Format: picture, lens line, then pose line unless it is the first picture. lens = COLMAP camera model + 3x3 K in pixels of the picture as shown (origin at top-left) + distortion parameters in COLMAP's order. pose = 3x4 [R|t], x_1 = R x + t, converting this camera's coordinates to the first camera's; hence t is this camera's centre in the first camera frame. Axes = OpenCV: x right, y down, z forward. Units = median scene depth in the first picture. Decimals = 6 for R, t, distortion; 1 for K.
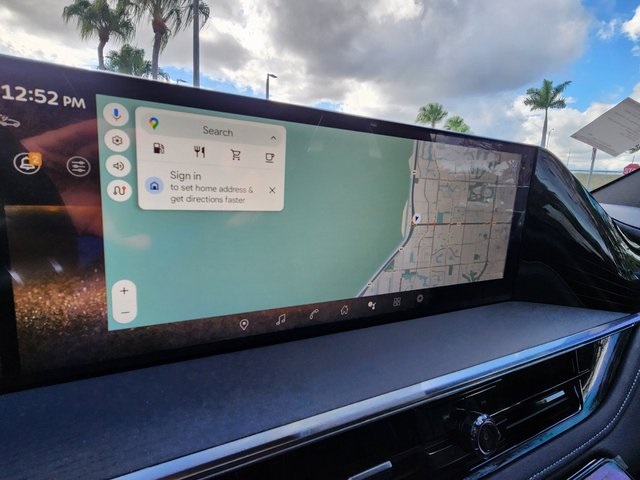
lens RADIAL K [[343.9, 0, 323.5], [0, 343.9, 237.4], [0, 0, 1]] dist [-0.003365, -0.000188]
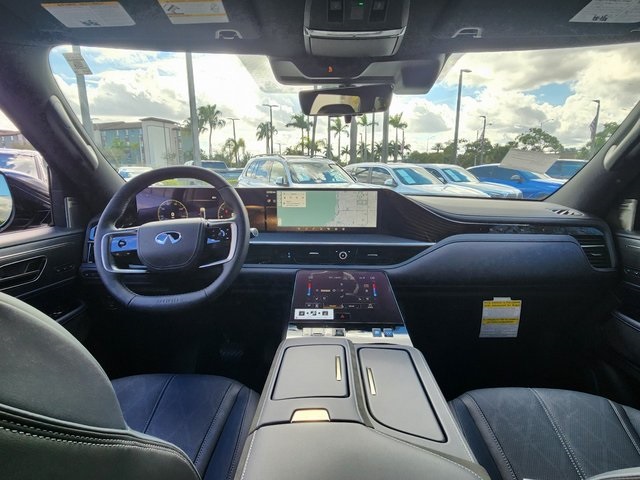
lens RADIAL K [[343.9, 0, 322.9], [0, 343.9, 241.3], [0, 0, 1]] dist [-0.003365, -0.000188]
pose [[0.856119, 0.037851, -0.515391, 2.948437], [-0.034087, 0.999278, 0.016765, 0.357301], [0.515653, 0.003216, 0.856791, -3.504024]]
